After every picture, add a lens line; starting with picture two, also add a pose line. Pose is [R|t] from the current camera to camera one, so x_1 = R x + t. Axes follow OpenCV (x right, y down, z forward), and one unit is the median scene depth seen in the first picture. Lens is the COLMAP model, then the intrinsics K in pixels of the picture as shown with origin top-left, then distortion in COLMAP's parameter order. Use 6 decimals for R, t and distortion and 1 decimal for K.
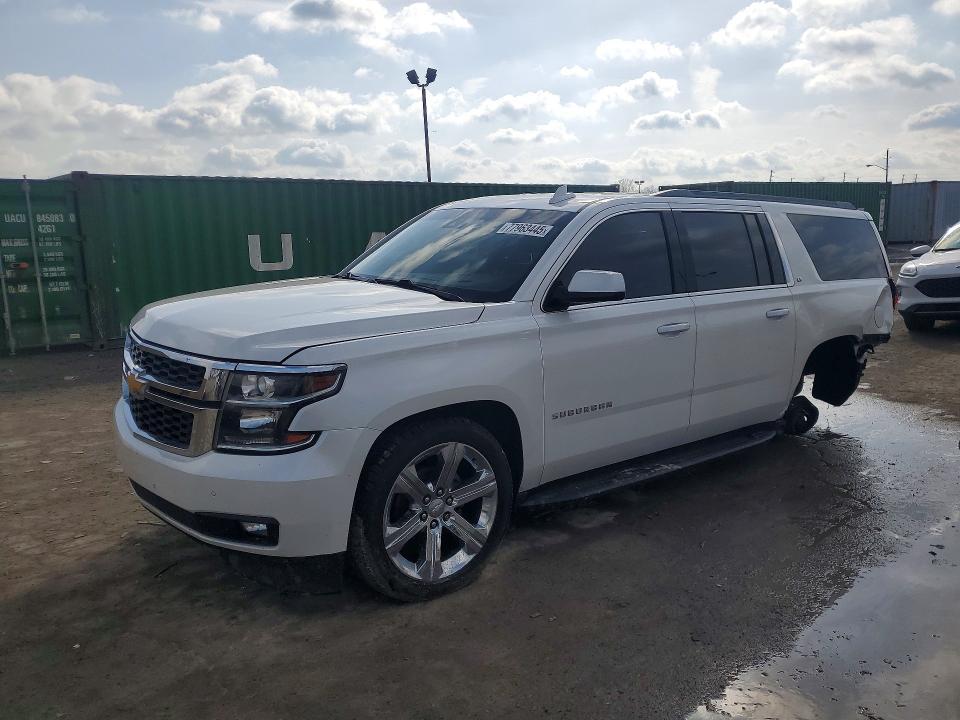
lens RADIAL K [[701.0, 0, 480.0], [0, 701.0, 360.0], [0, 0, 1]] dist [0.001398, 0.000004]
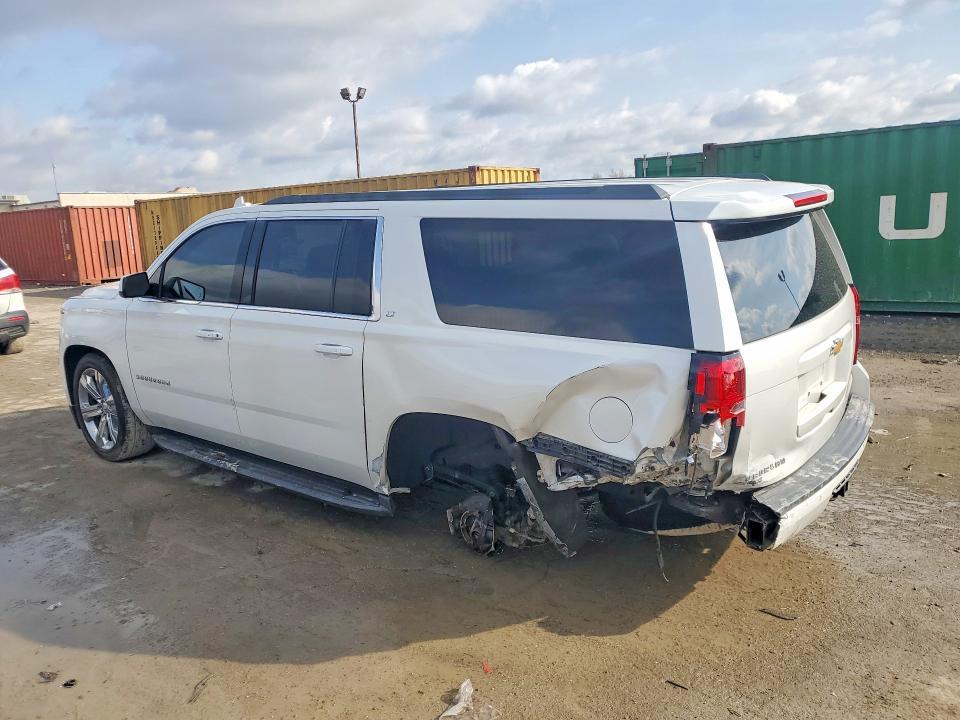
lens RADIAL K [[712.8, 0, 480.0], [0, 712.8, 360.0], [0, 0, 1]] dist [-0.002950, -0.001258]
pose [[0.279402, 0.201359, -0.938823, 1.176835], [-0.131333, 0.976588, 0.170373, -0.205664], [0.951150, 0.075695, 0.299306, 0.888738]]
